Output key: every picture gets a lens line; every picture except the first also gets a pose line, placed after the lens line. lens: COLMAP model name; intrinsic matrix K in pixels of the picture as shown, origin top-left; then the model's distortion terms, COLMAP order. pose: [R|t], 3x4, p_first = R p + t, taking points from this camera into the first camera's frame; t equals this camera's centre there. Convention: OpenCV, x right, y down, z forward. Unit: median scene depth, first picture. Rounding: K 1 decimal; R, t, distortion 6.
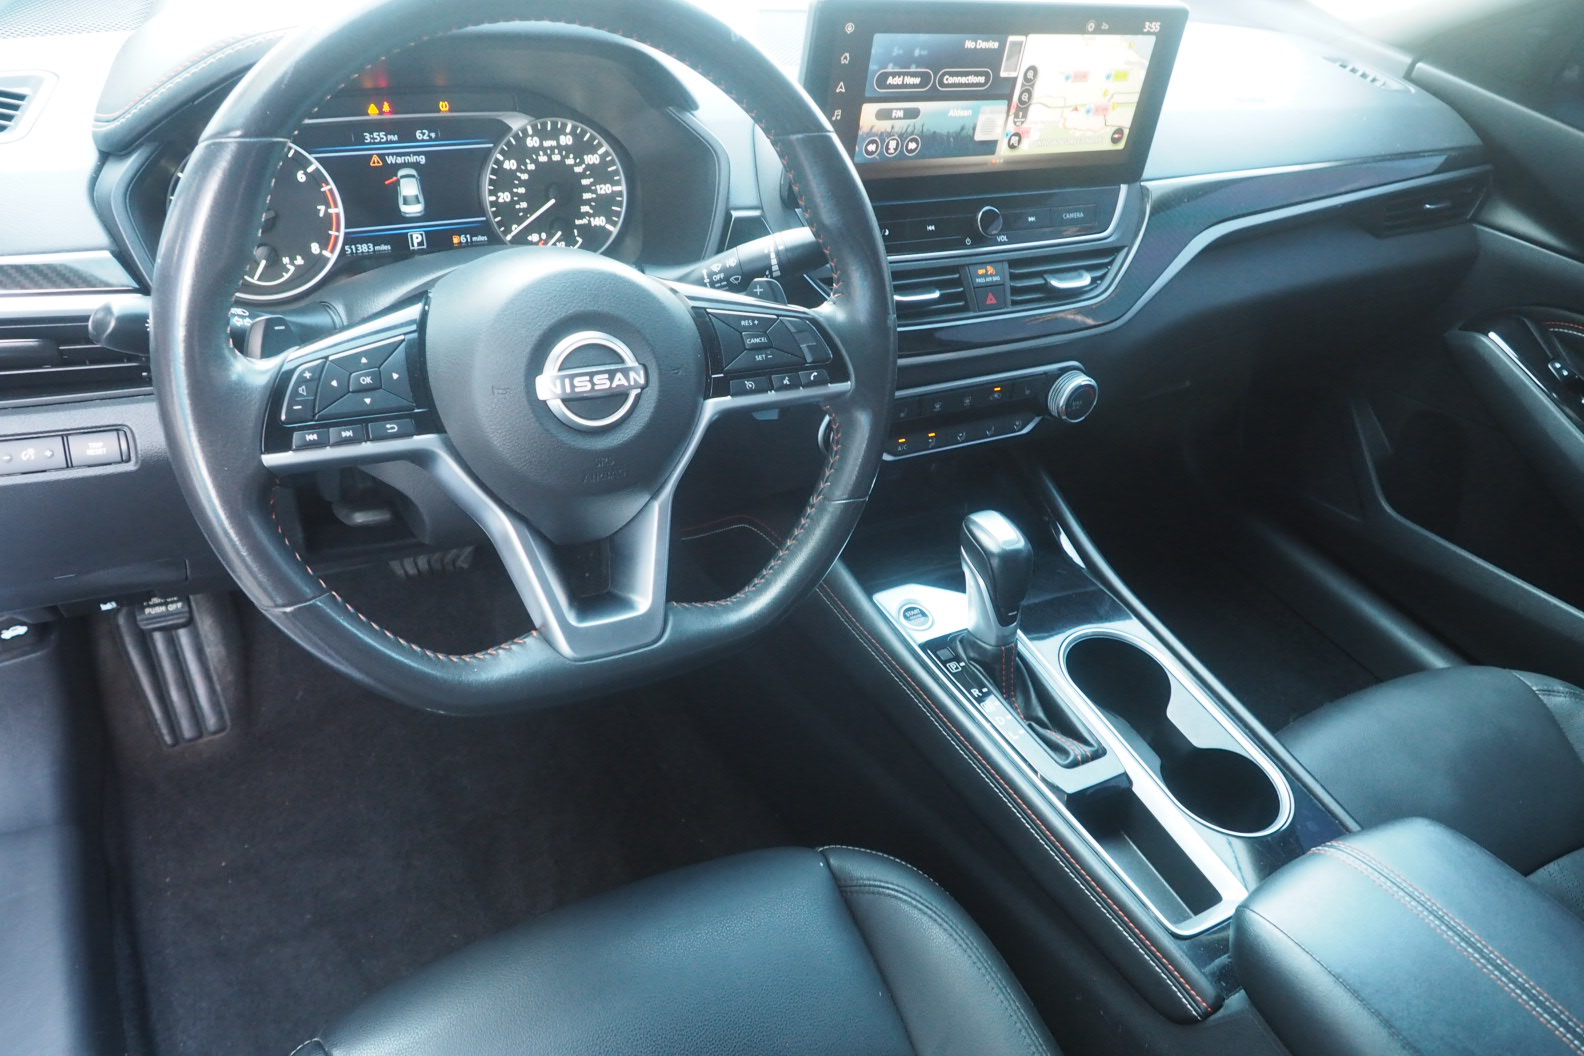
lens RADIAL K [[1142.4, 0, 798.8], [0, 1142.4, 524.0], [0, 0, 1]] dist [-0.018883, 0.005221]
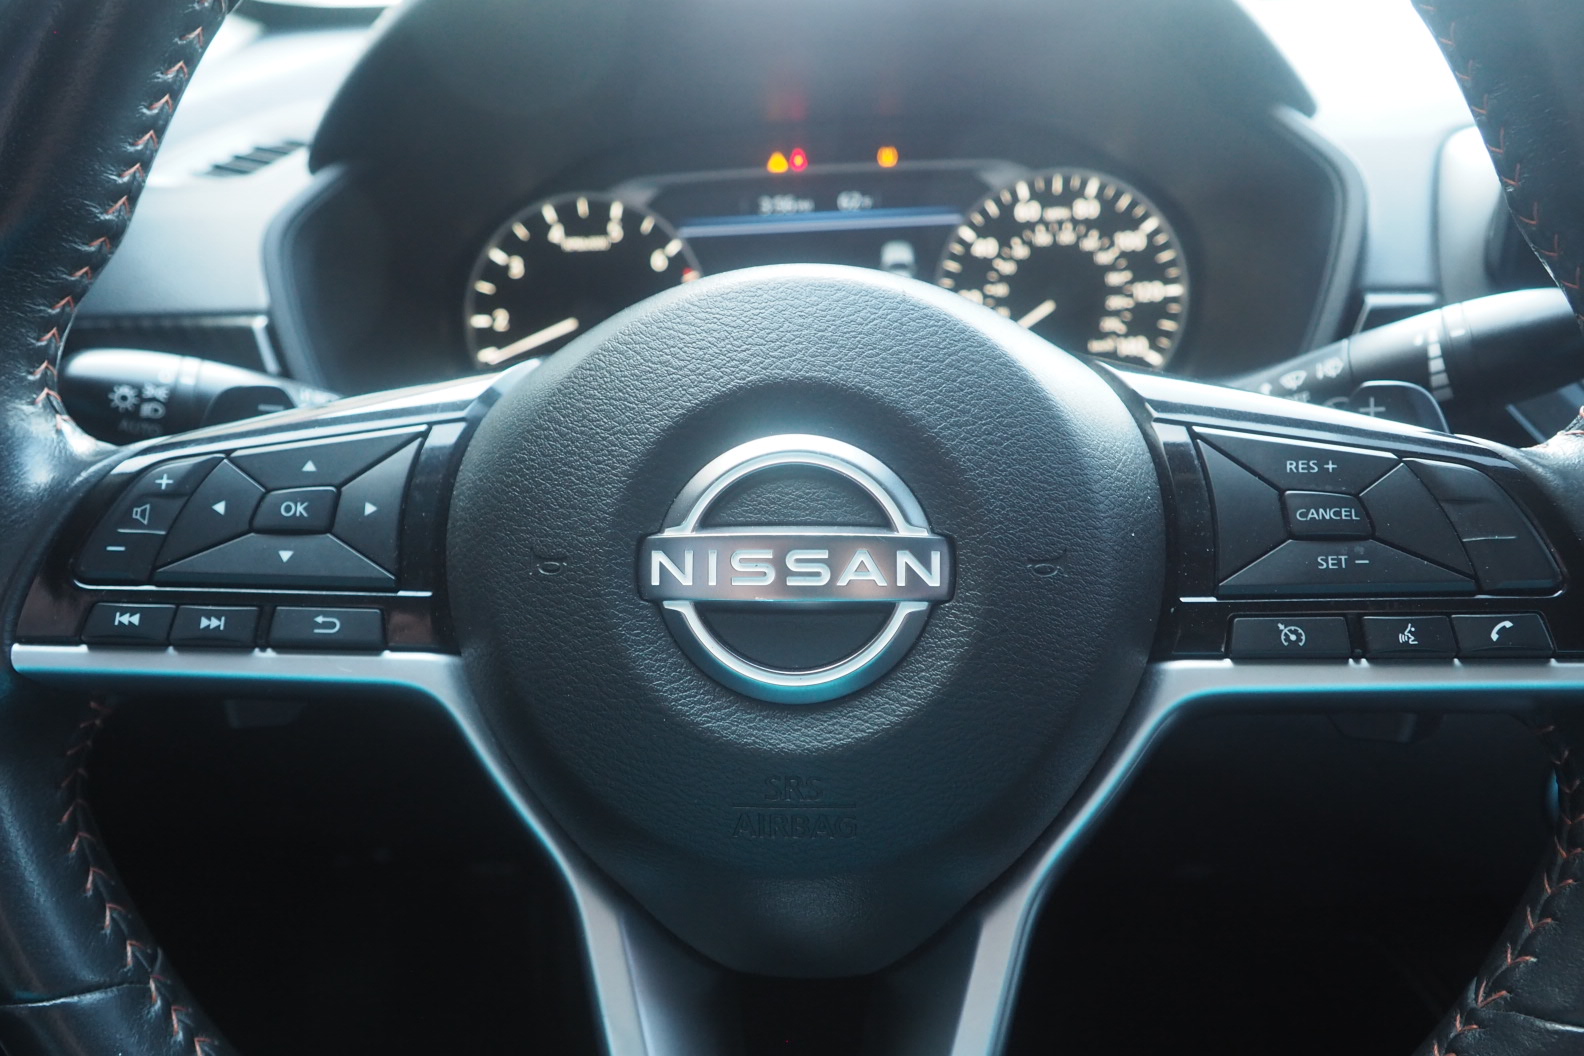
lens RADIAL K [[1242.8, 0, 797.6], [0, 1242.8, 520.6], [0, 0, 1]] dist [-0.030826, 0.004752]
pose [[0.840658, 0.060942, -0.538127, 0.023794], [-0.178719, 0.969202, -0.169433, -0.047360], [0.511228, 0.238609, 0.825659, 0.440982]]
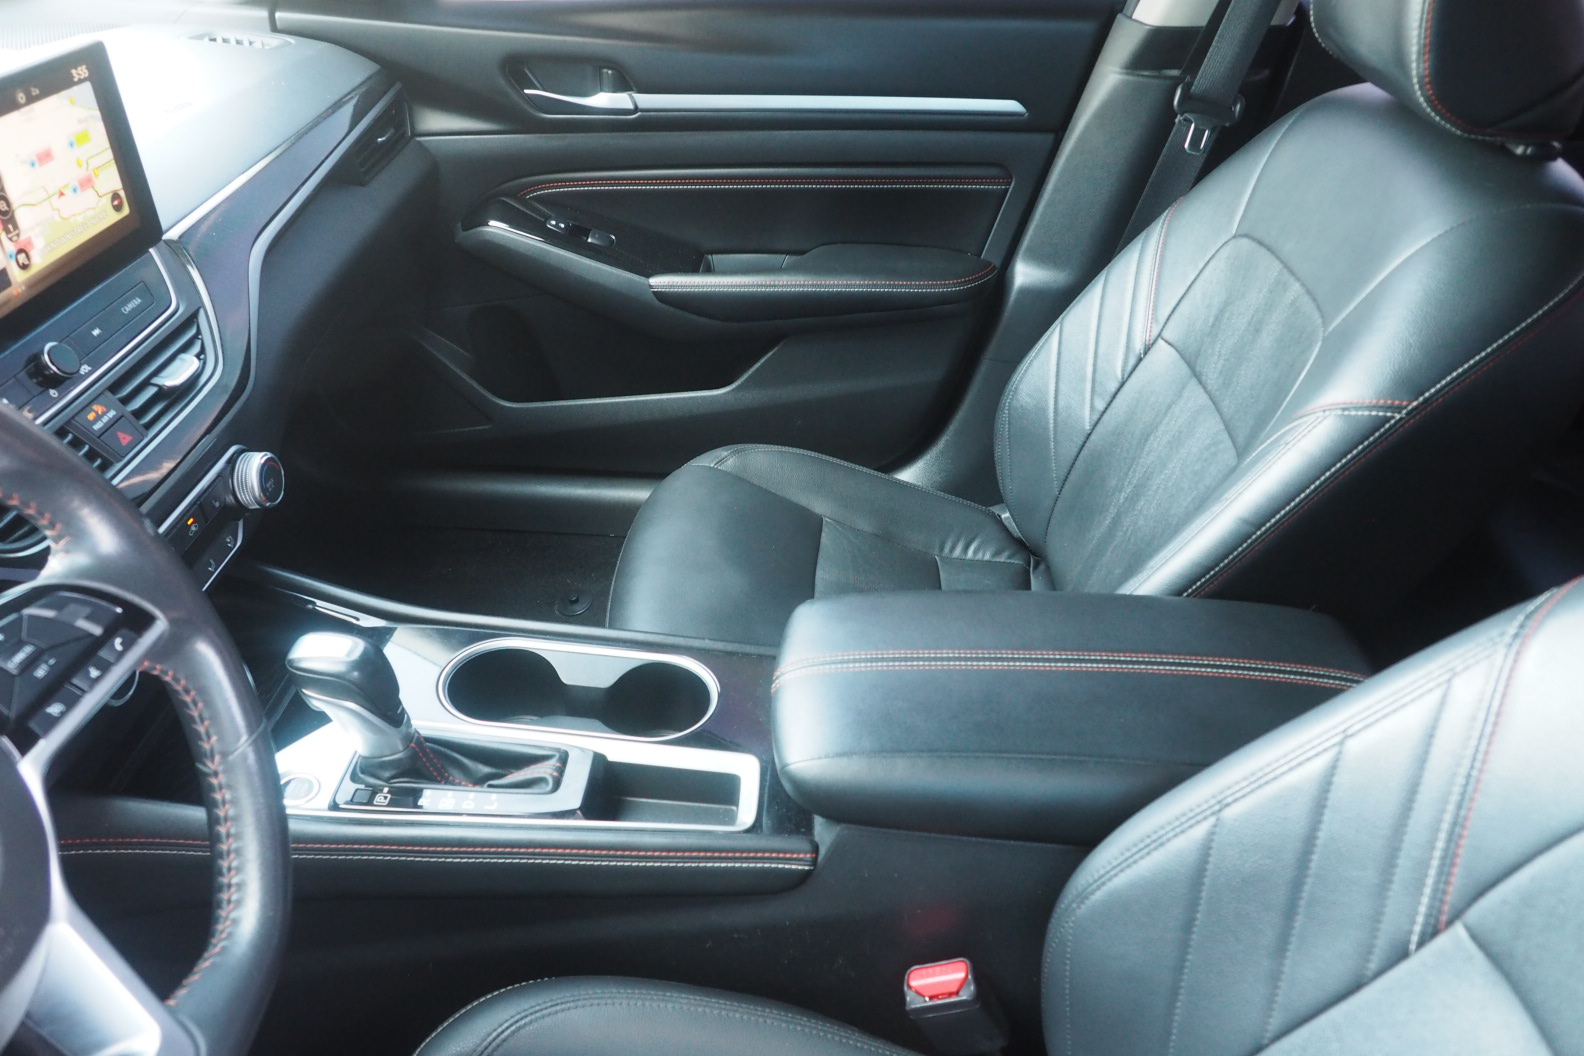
lens RADIAL K [[1142.4, 0, 796.0], [0, 1142.4, 524.3], [0, 0, 1]] dist [-0.018883, 0.005221]
pose [[0.524399, -0.569645, 0.632859, -0.136988], [0.534928, 0.798670, 0.275642, -0.120161], [-0.662463, 0.193988, 0.723541, 0.107575]]
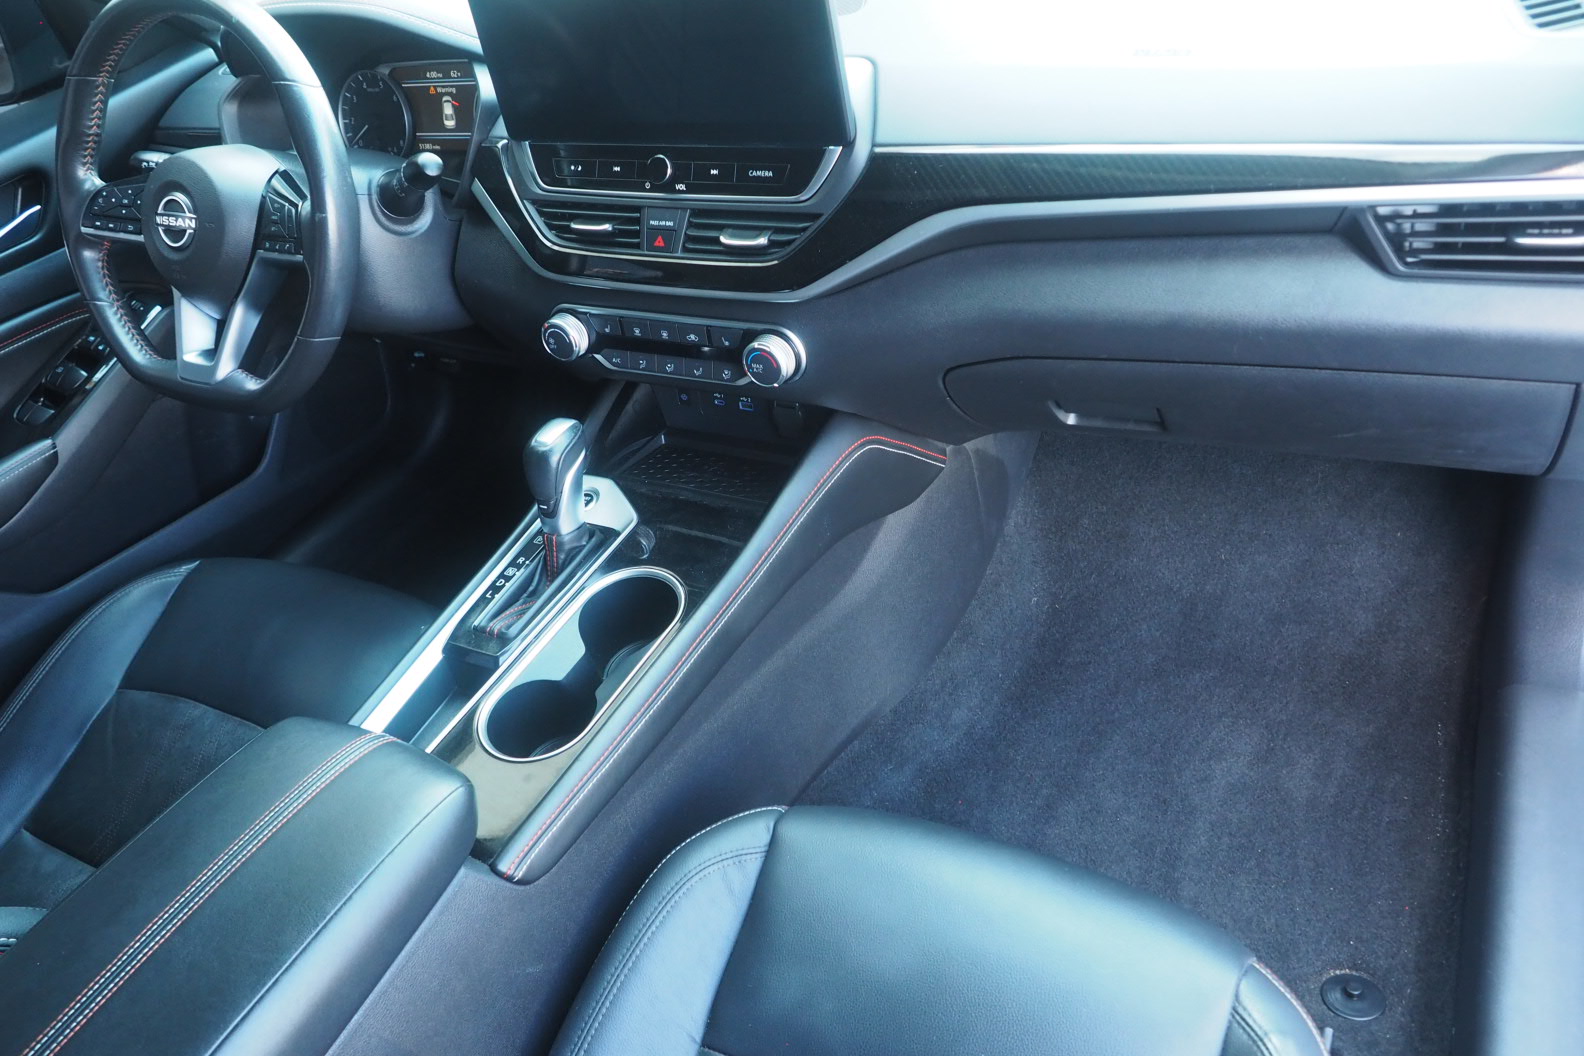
lens RADIAL K [[1142.4, 0, 791.6], [0, 1142.4, 534.1], [0, 0, 1]] dist [-0.018883, 0.005221]
pose [[0.515031, 0.343226, -0.785455, 1.238805], [-0.291325, 0.931877, 0.216184, -0.220027], [0.806147, 0.117482, 0.579935, 0.534300]]
